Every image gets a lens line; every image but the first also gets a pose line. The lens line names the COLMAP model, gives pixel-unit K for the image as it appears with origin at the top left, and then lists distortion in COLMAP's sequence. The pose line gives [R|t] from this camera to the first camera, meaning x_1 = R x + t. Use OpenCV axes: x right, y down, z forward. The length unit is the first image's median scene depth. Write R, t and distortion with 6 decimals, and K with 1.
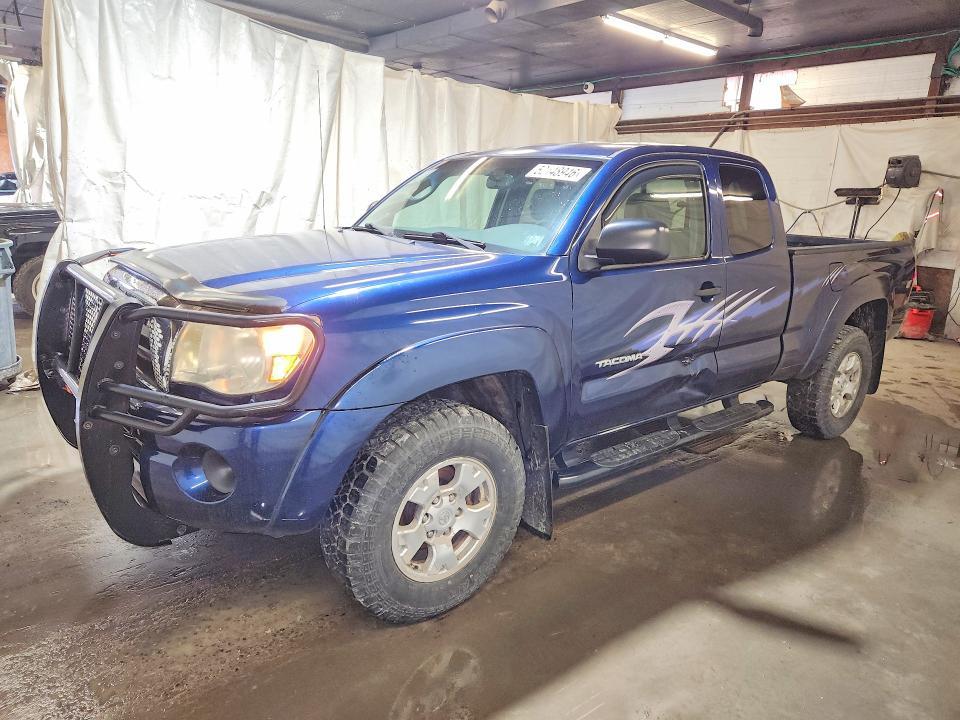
lens RADIAL K [[642.9, 0, 481.2], [0, 642.9, 358.5], [0, 0, 1]] dist [0.048116, -0.025289]
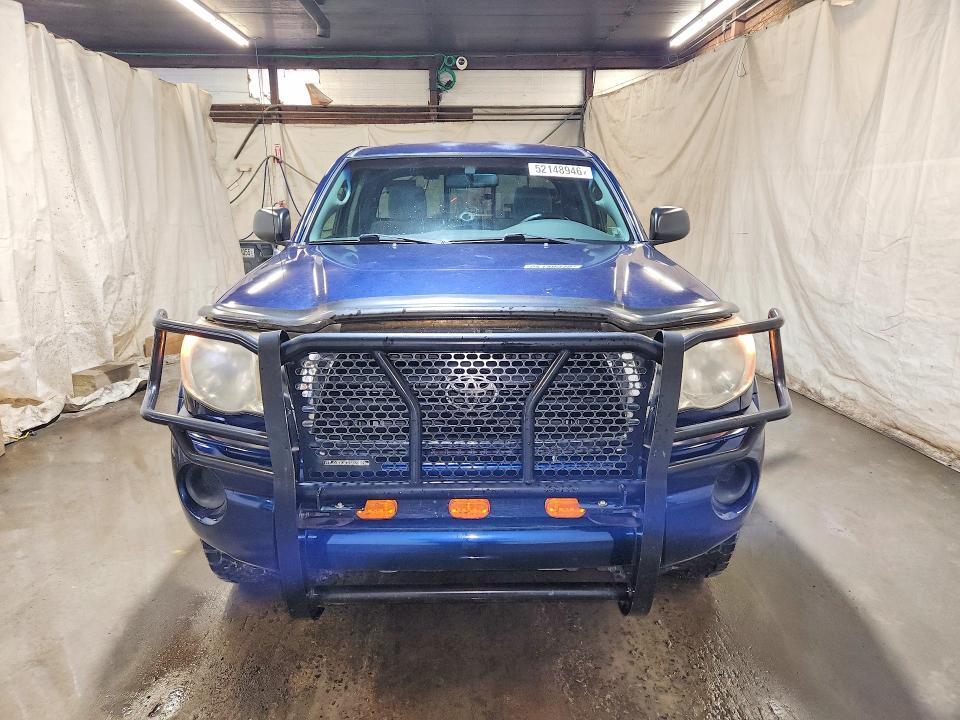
lens RADIAL K [[642.9, 0, 480.3], [0, 642.9, 366.3], [0, 0, 1]] dist [0.048116, -0.025289]
pose [[0.637311, -0.237149, 0.733209, -0.250684], [0.218483, 0.968033, 0.123193, -0.038188], [-0.738986, 0.081682, 0.668751, 0.115291]]
